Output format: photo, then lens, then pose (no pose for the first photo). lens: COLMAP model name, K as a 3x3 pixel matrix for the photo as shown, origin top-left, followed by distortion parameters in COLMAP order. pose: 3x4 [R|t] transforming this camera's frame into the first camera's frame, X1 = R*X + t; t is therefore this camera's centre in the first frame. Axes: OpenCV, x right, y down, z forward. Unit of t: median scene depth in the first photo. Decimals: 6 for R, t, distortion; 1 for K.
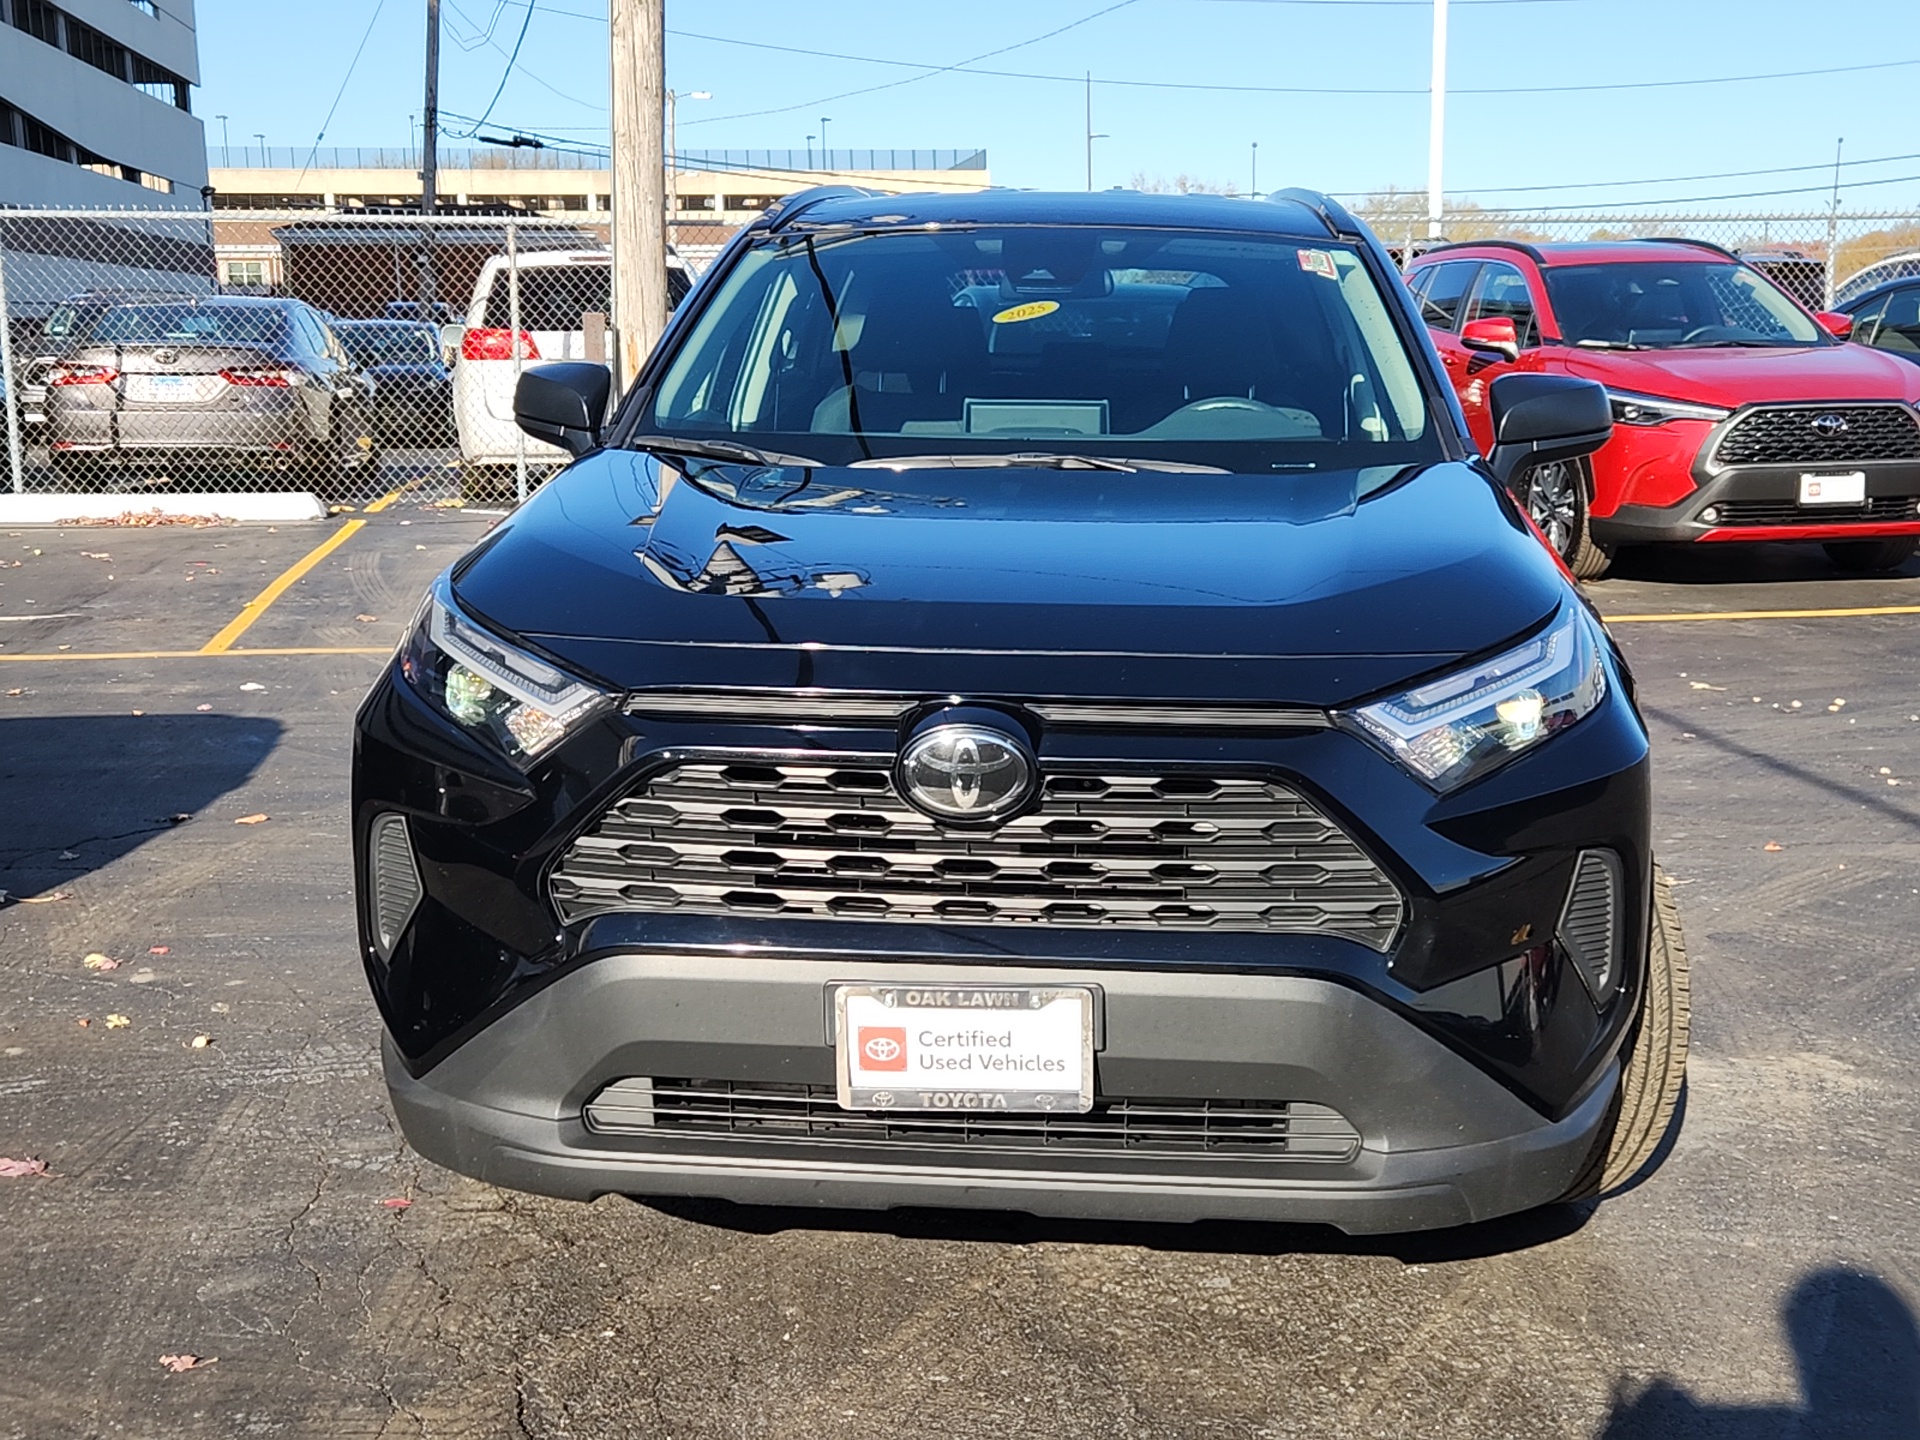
lens RADIAL K [[2152.7, 0, 960.0], [0, 2152.7, 720.0], [0, 0, 1]] dist [0.113896, -0.149934]
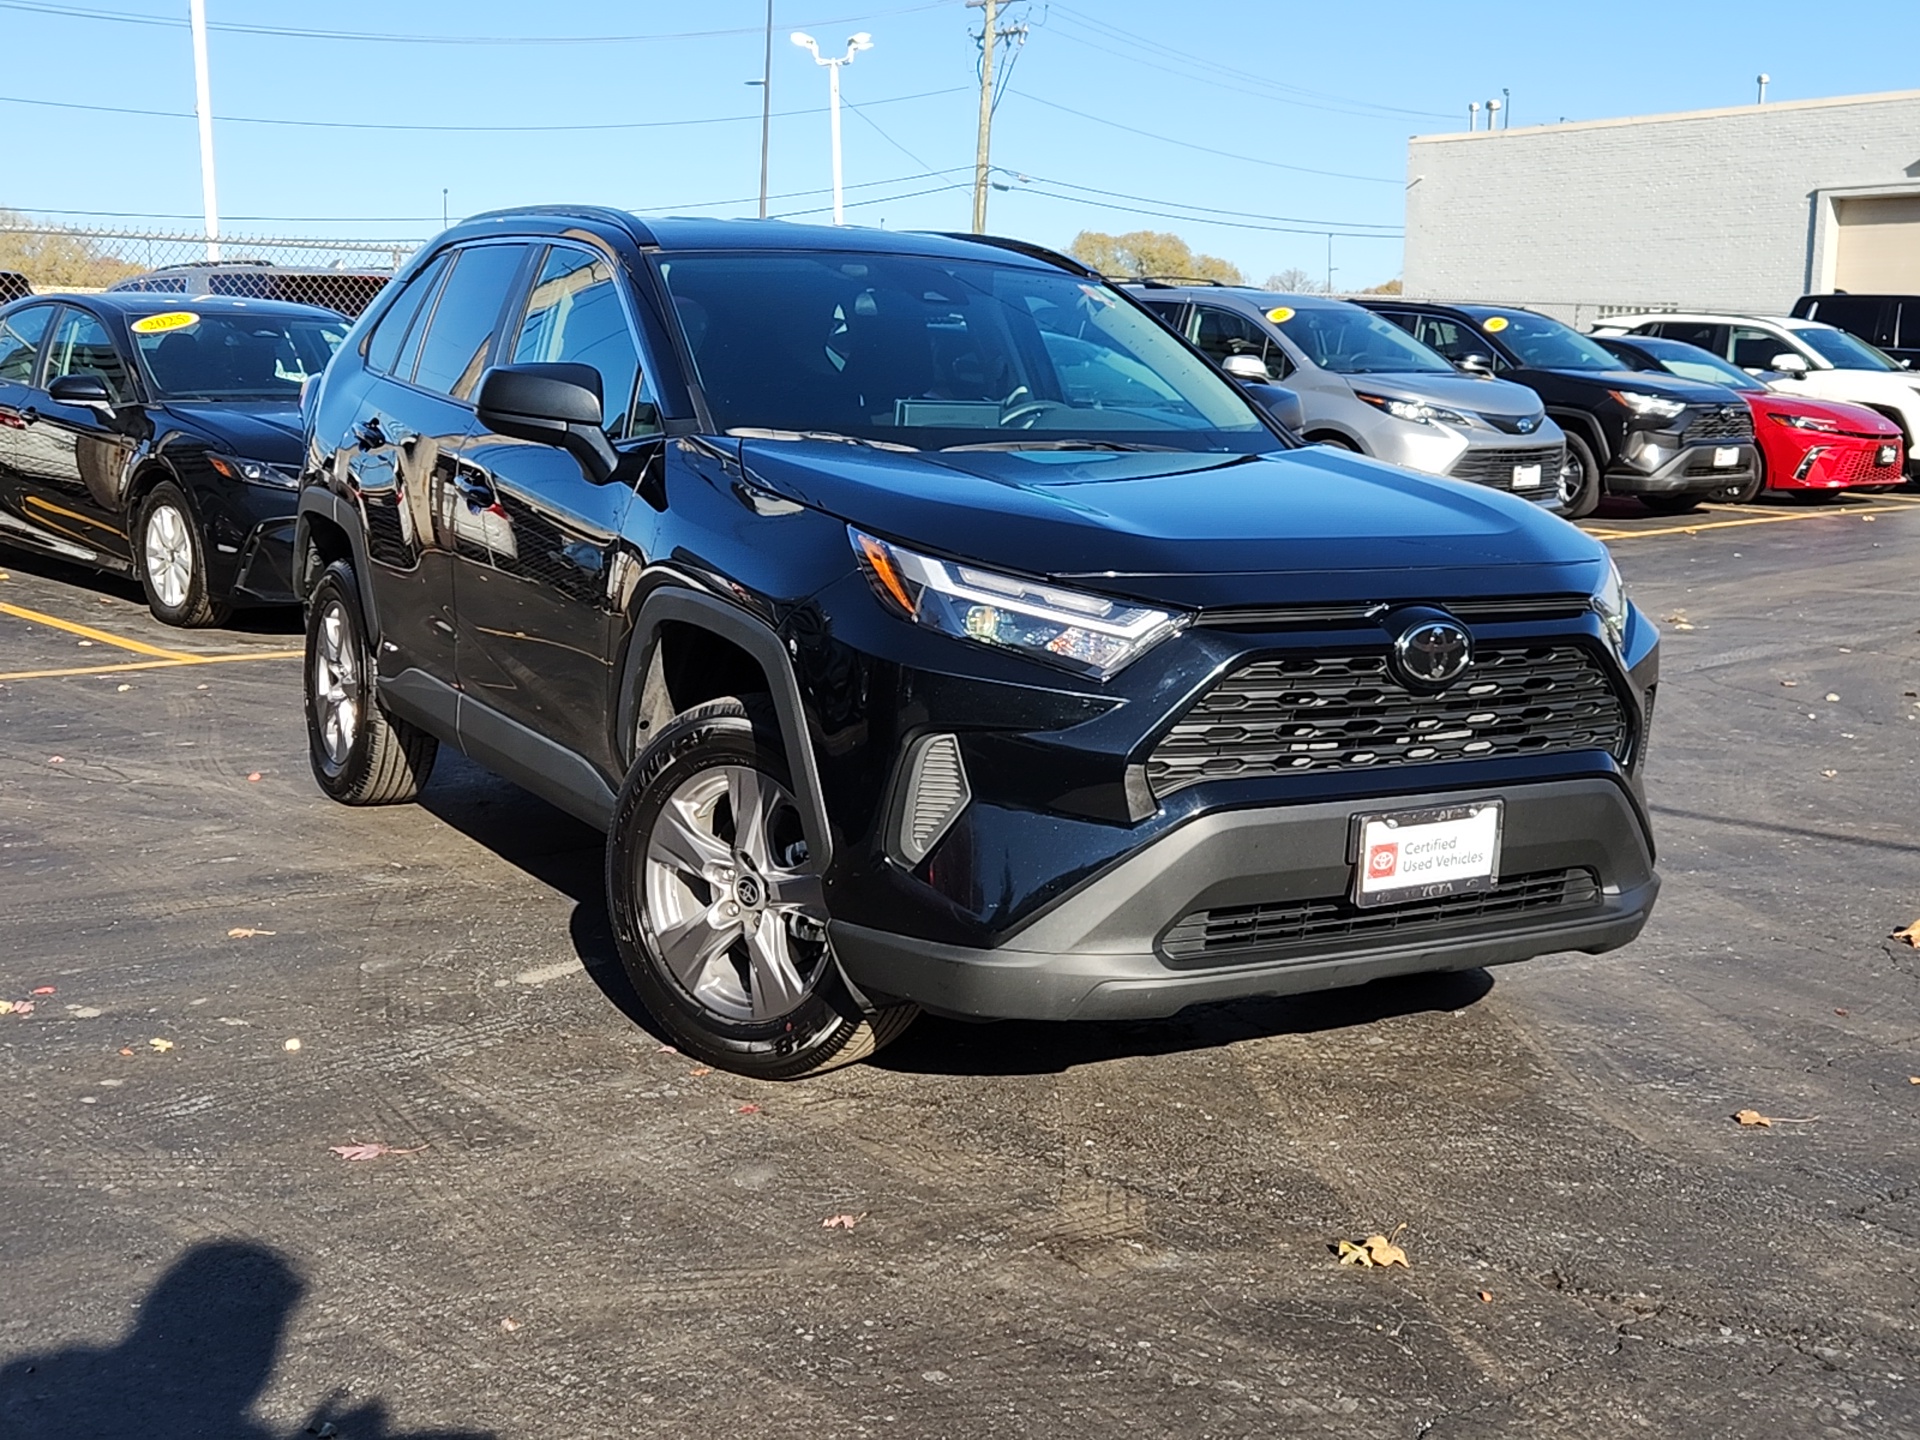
lens RADIAL K [[2152.7, 0, 960.0], [0, 2152.7, 720.0], [0, 0, 1]] dist [0.113896, -0.149934]
pose [[0.821195, -0.074914, 0.565710, -0.824507], [0.084957, 0.996347, 0.008615, 0.023642], [-0.564289, 0.040986, 0.824560, 0.016198]]
